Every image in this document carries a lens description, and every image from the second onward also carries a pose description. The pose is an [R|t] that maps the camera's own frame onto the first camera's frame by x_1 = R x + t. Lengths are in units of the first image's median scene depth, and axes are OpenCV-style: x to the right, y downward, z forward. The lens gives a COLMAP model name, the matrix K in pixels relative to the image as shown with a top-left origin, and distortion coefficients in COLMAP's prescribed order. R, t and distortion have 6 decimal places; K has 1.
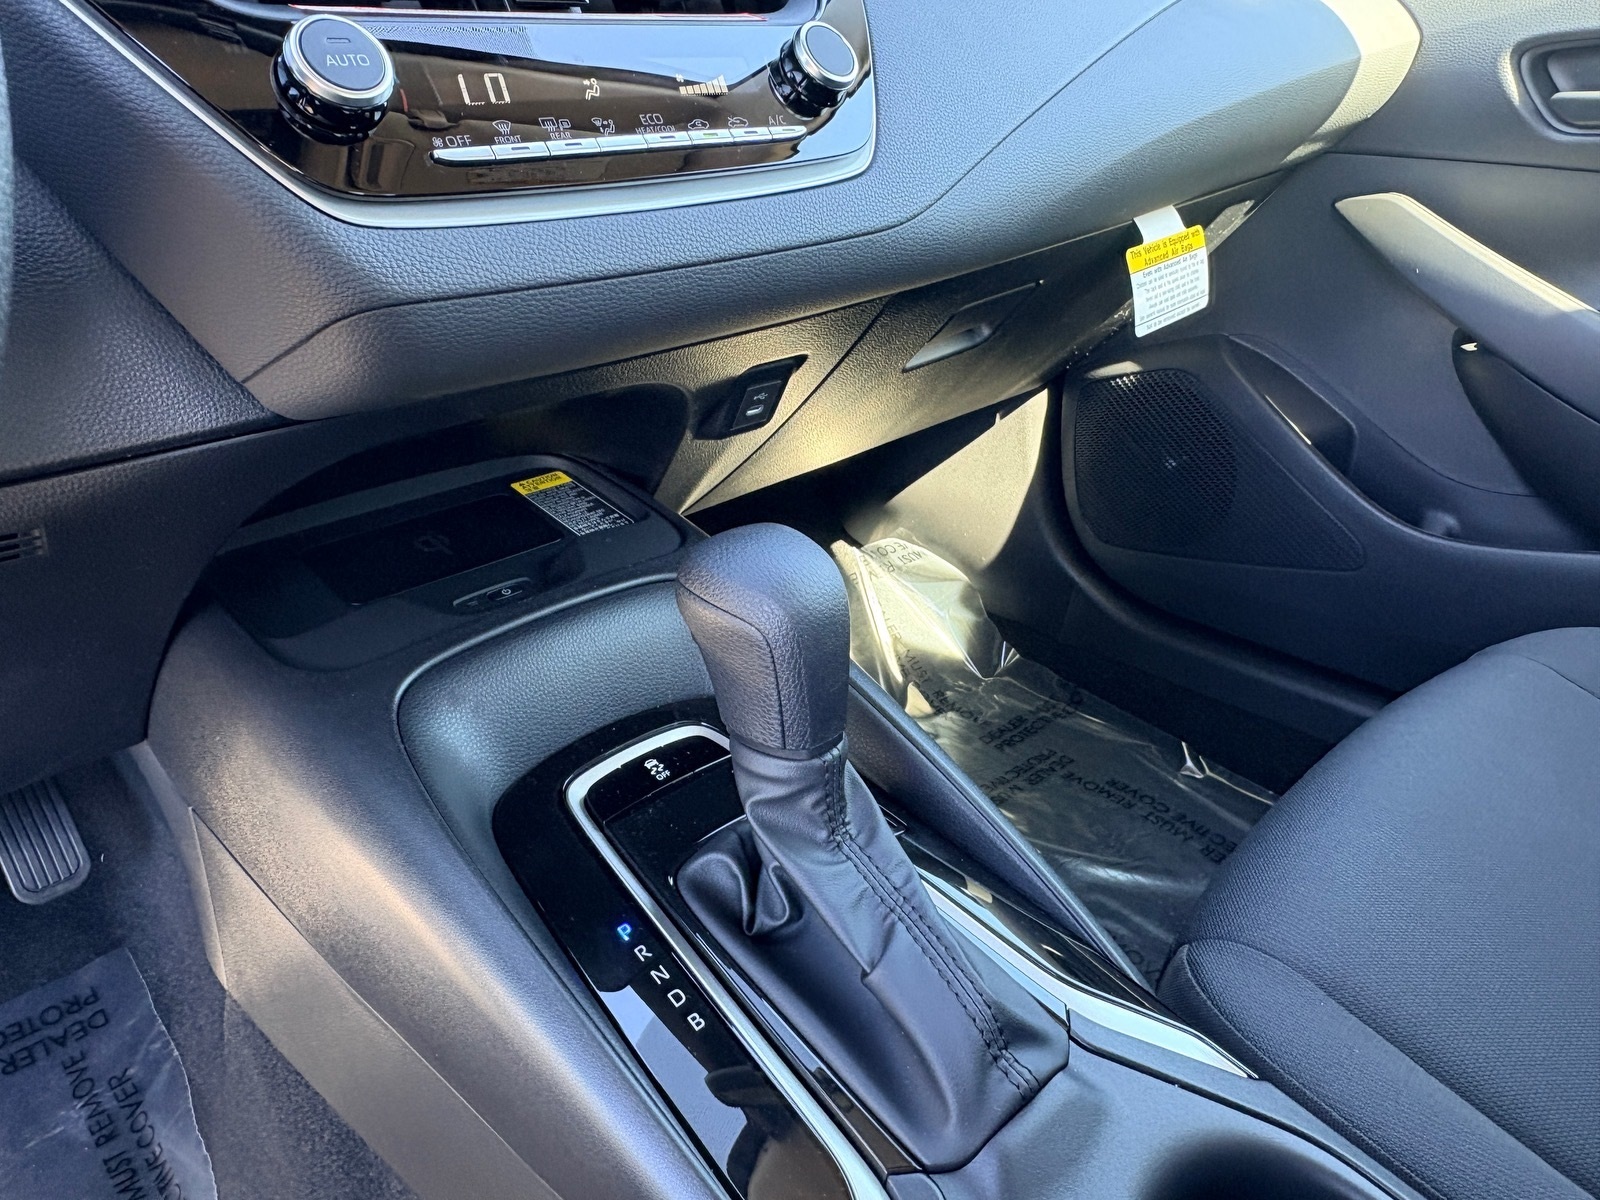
lens RADIAL K [[1109.5, 0, 790.1], [0, 1109.5, 604.9], [0, 0, 1]] dist [0.006470, 0.004748]
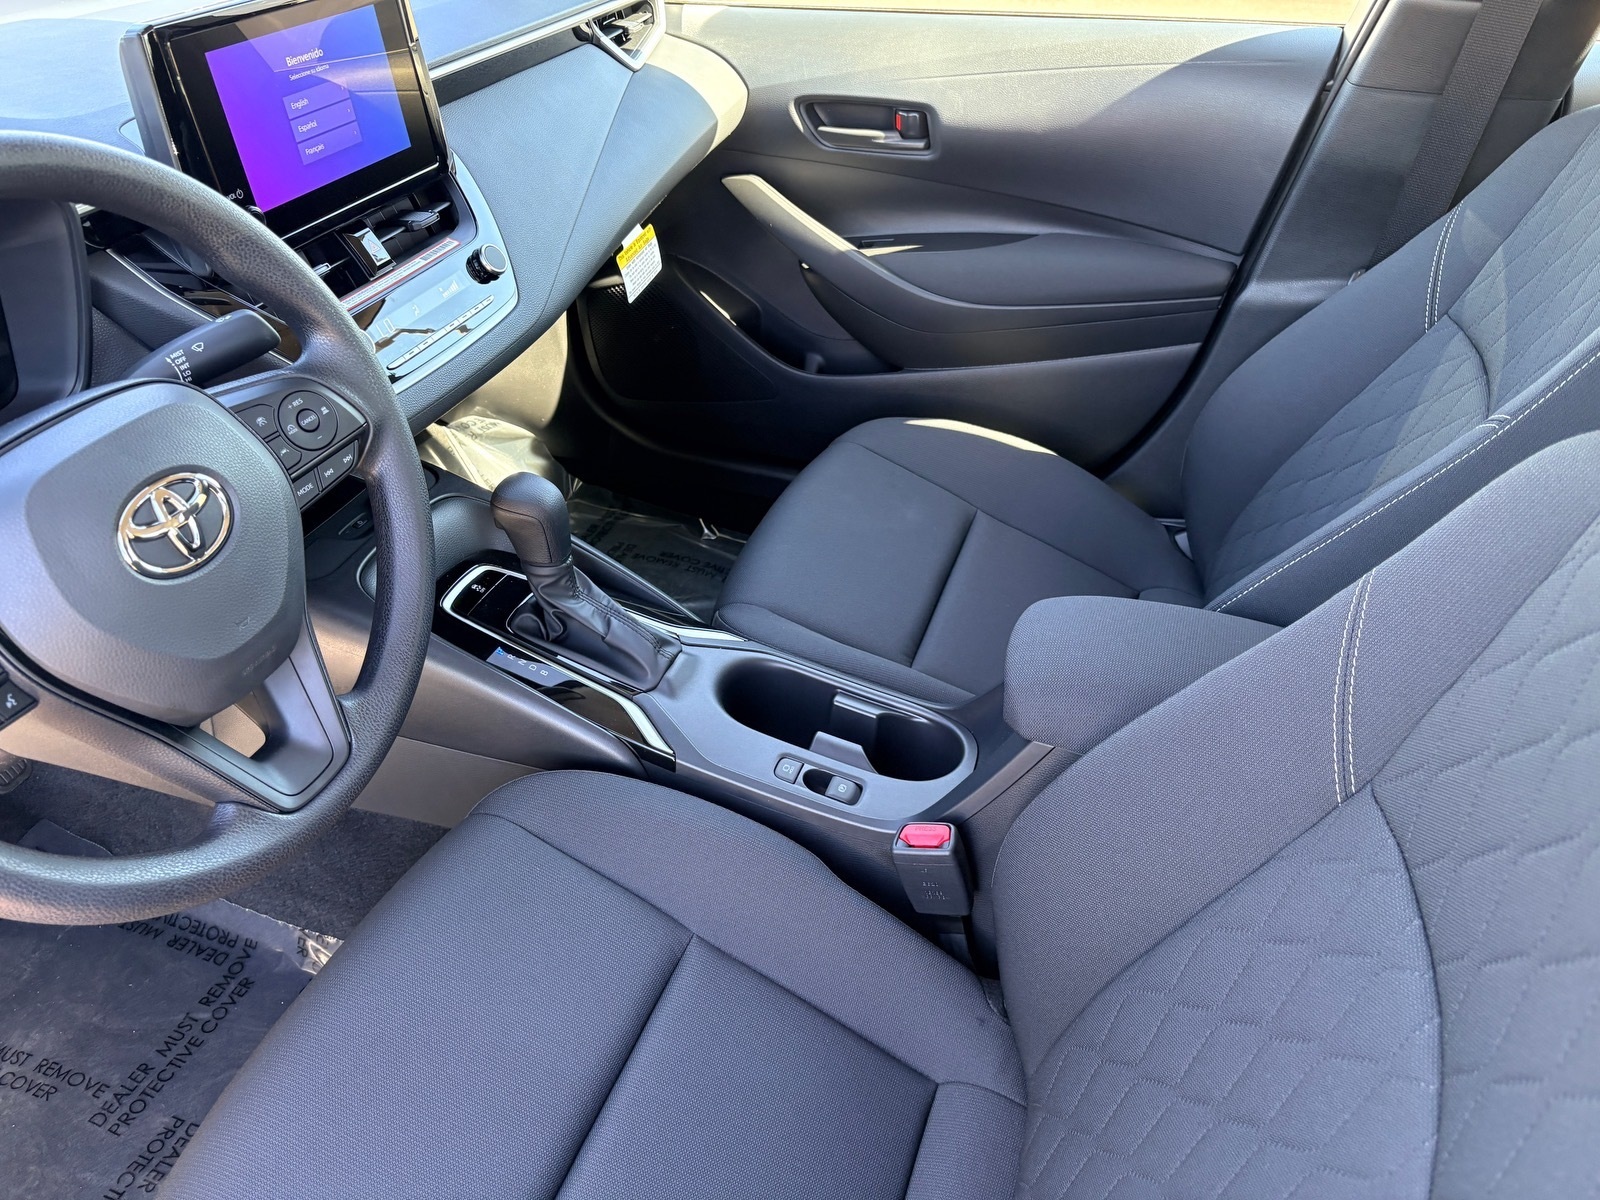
lens RADIAL K [[1219.4, 0, 820.4], [0, 1219.4, 608.8], [0, 0, 1]] dist [0.058085, -0.081999]
pose [[0.883478, -0.242622, 0.400752, -0.321104], [0.168062, 0.962644, 0.212300, -0.135162], [-0.437290, -0.120211, 0.891250, -0.926094]]
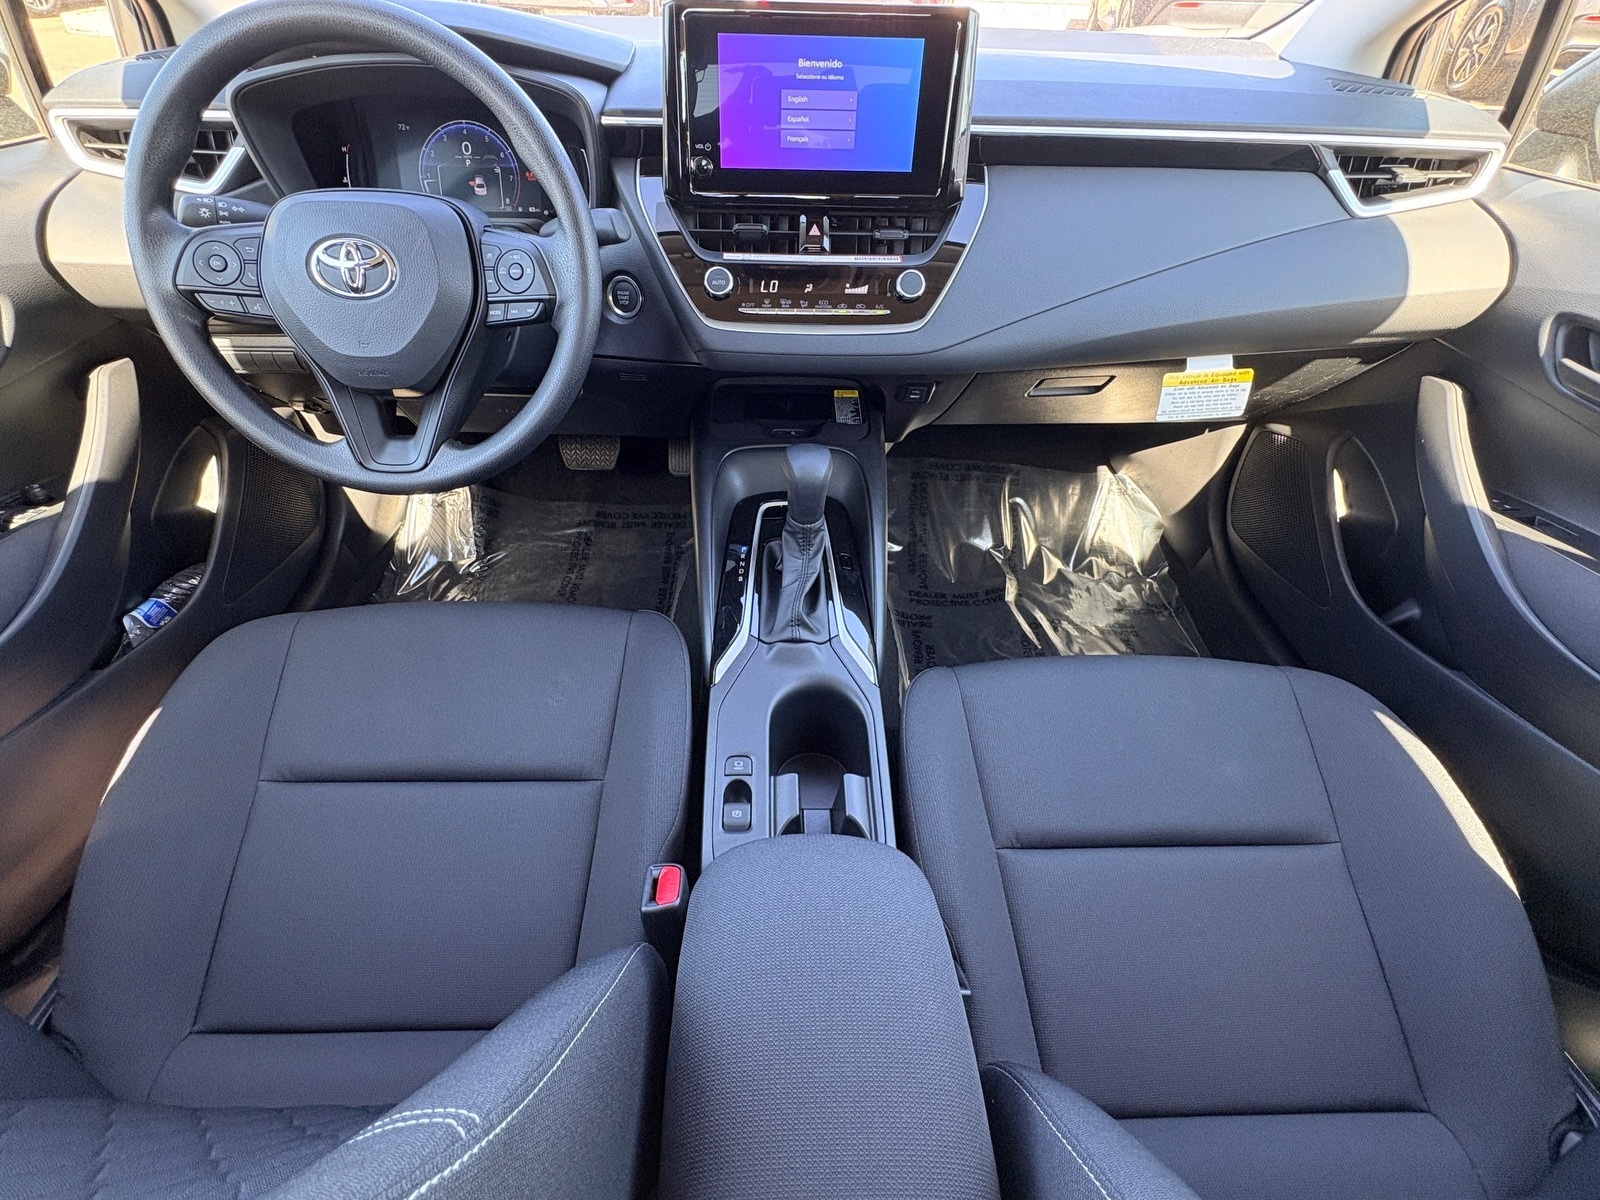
lens RADIAL K [[764.9, 0, 779.7], [0, 764.9, 597.3], [0, 0, 1]] dist [0.000838, -0.000905]
pose [[0.735563, 0.467023, -0.490751, 0.604080], [-0.326236, 0.879066, 0.347582, -0.217542], [0.593731, -0.095567, 0.798968, -0.404824]]
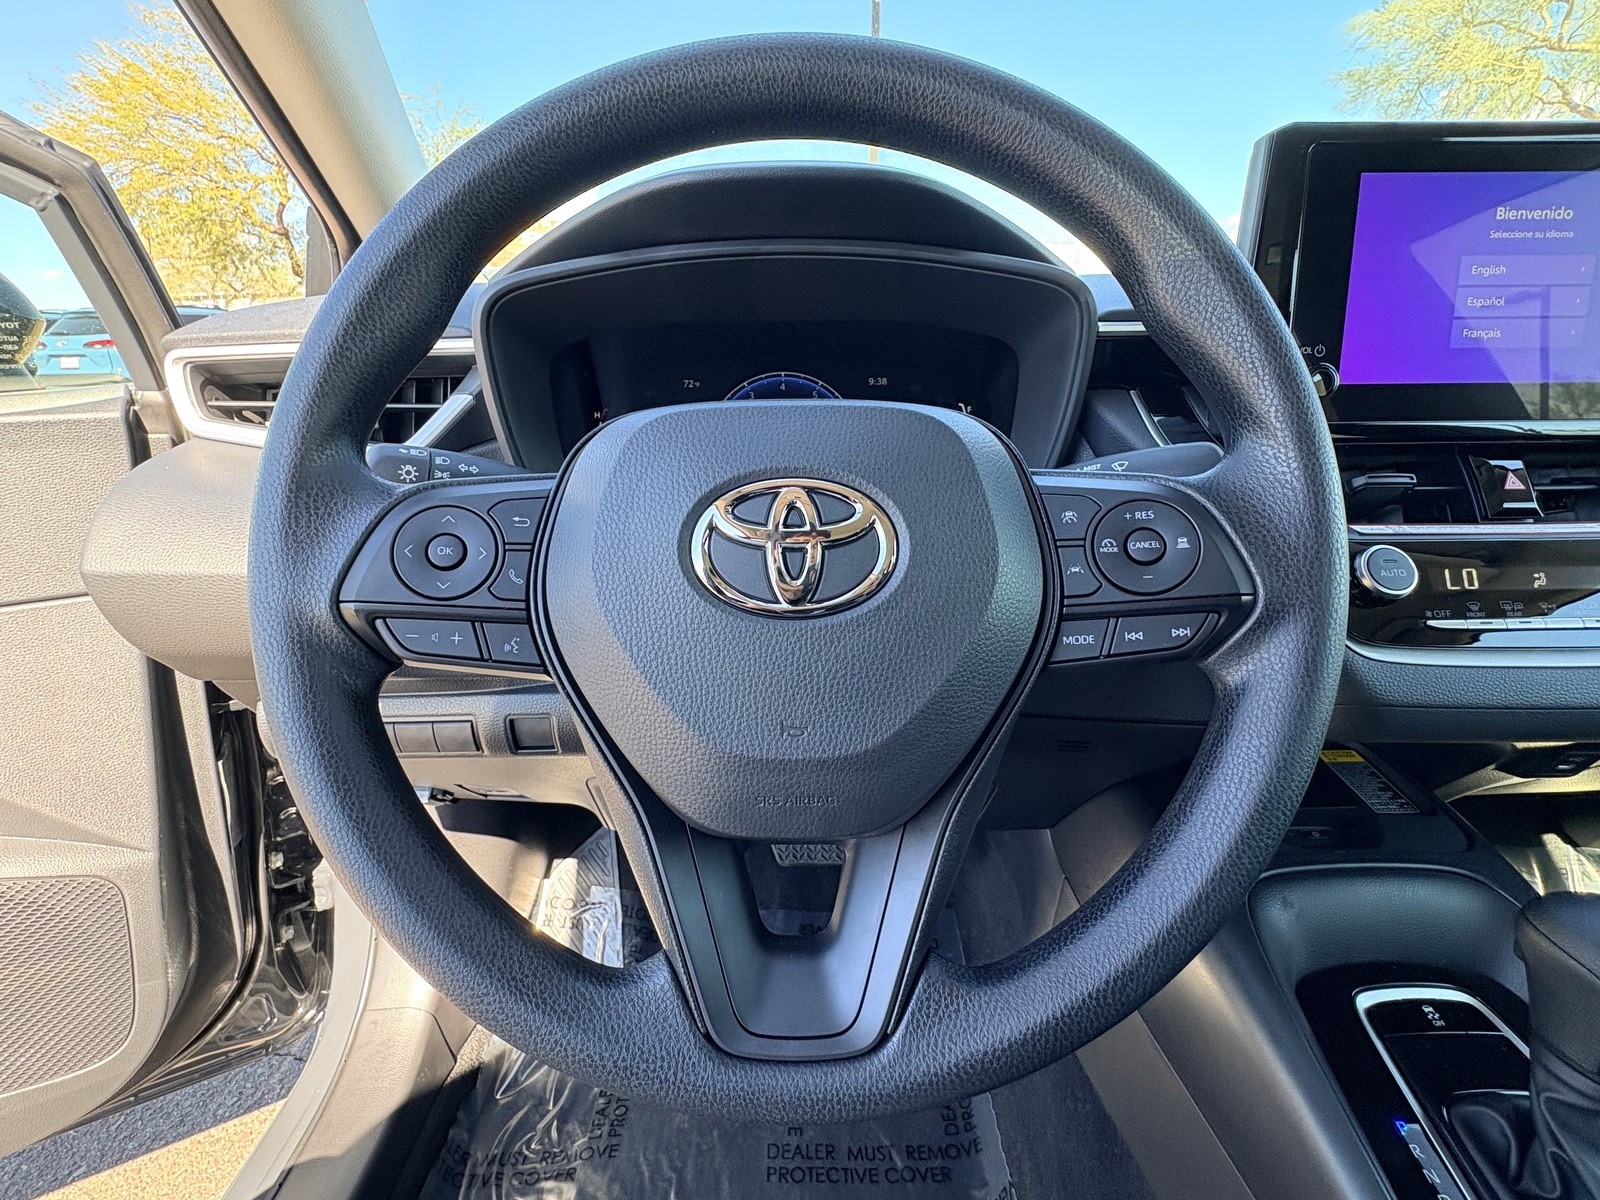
lens RADIAL K [[764.9, 0, 779.7], [0, 764.9, 597.3], [0, 0, 1]] dist [0.000838, -0.000905]
pose [[0.731088, 0.207596, -0.649934, -0.131694], [-0.298900, 0.953762, -0.031580, -0.050069], [0.613327, 0.217353, 0.759334, -0.223941]]
